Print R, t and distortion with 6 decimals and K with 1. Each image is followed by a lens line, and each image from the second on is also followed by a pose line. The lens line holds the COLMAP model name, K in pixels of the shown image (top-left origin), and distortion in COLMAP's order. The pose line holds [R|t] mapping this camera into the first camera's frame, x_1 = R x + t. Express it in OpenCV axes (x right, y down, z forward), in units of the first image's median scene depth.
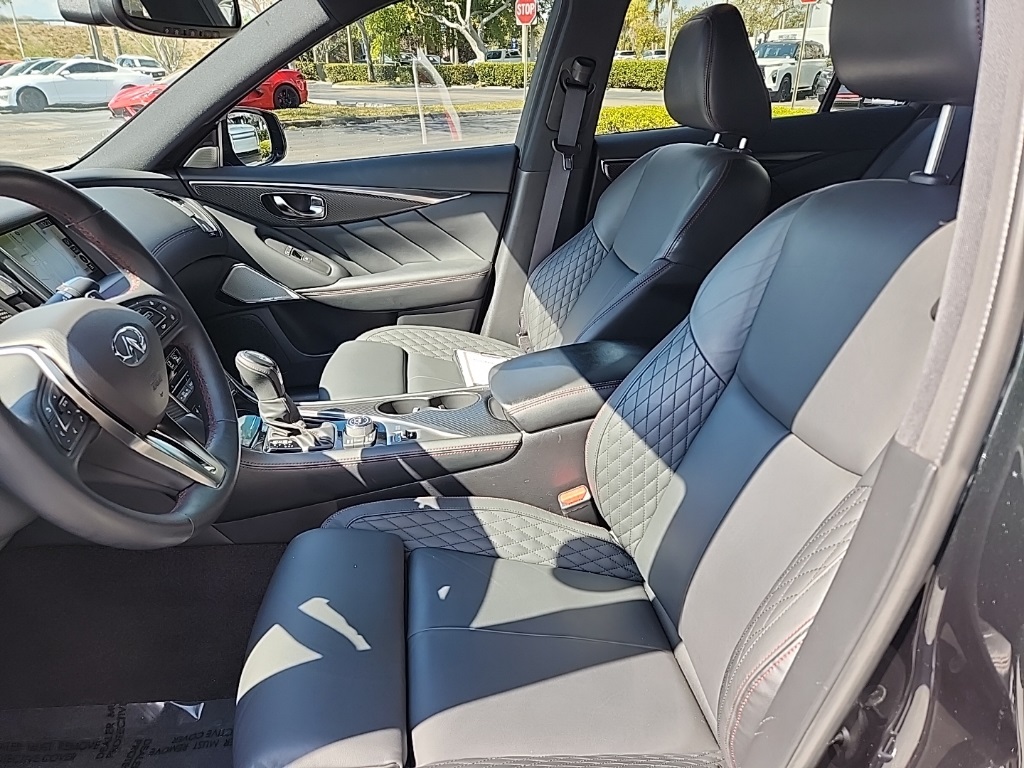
lens RADIAL K [[676.8, 0, 516.0], [0, 676.8, 398.6], [0, 0, 1]] dist [0.063081, -0.065504]
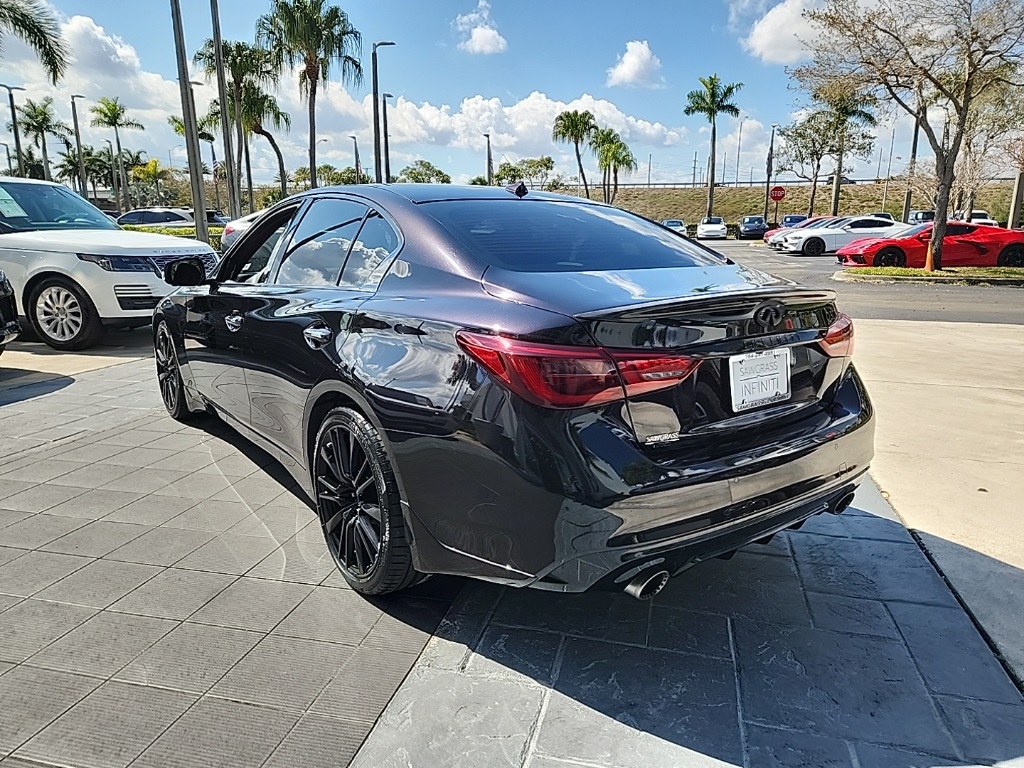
lens RADIAL K [[688.4, 0, 513.4], [0, 688.4, 376.1], [0, 0, 1]] dist [0.080400, -0.070483]
pose [[0.471605, 0.206599, -0.857266, 0.210863], [-0.396090, 0.918205, 0.003386, -0.001328], [0.787846, 0.337958, 0.514863, -0.023503]]
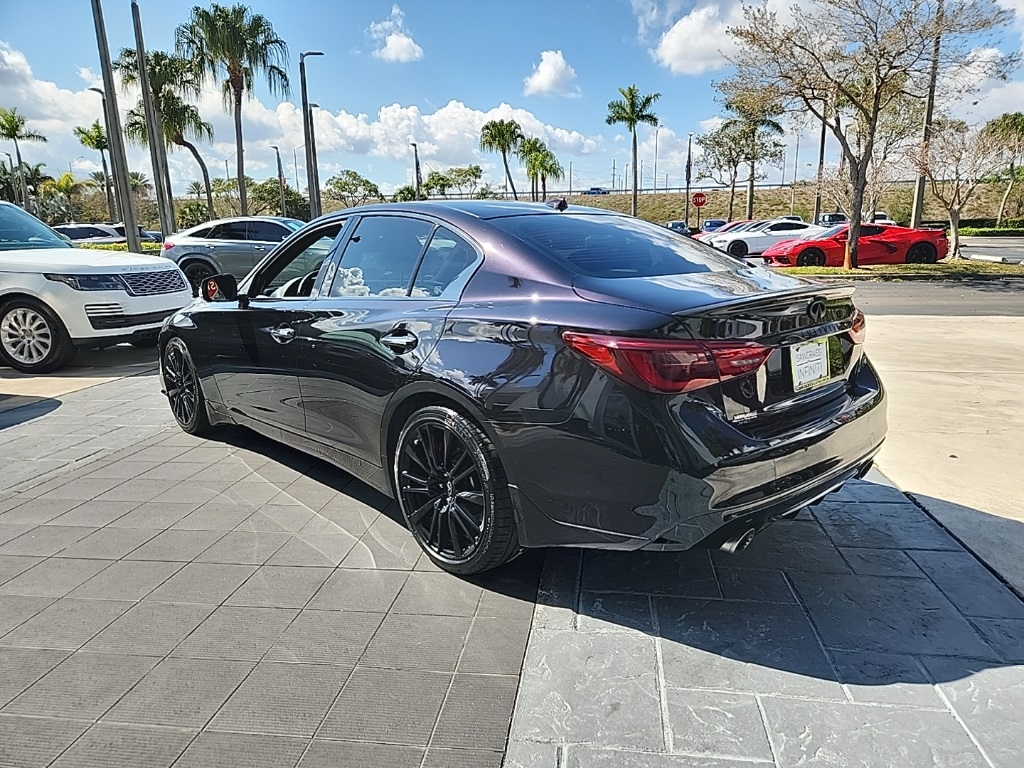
lens RADIAL K [[685.8, 0, 515.2], [0, 685.8, 381.3], [0, 0, 1]] dist [0.077572, -0.069836]
pose [[0.564825, 0.182149, -0.804857, 0.208321], [-0.354737, 0.934213, -0.037520, 0.011898], [0.745074, 0.306704, 0.592282, -0.053430]]
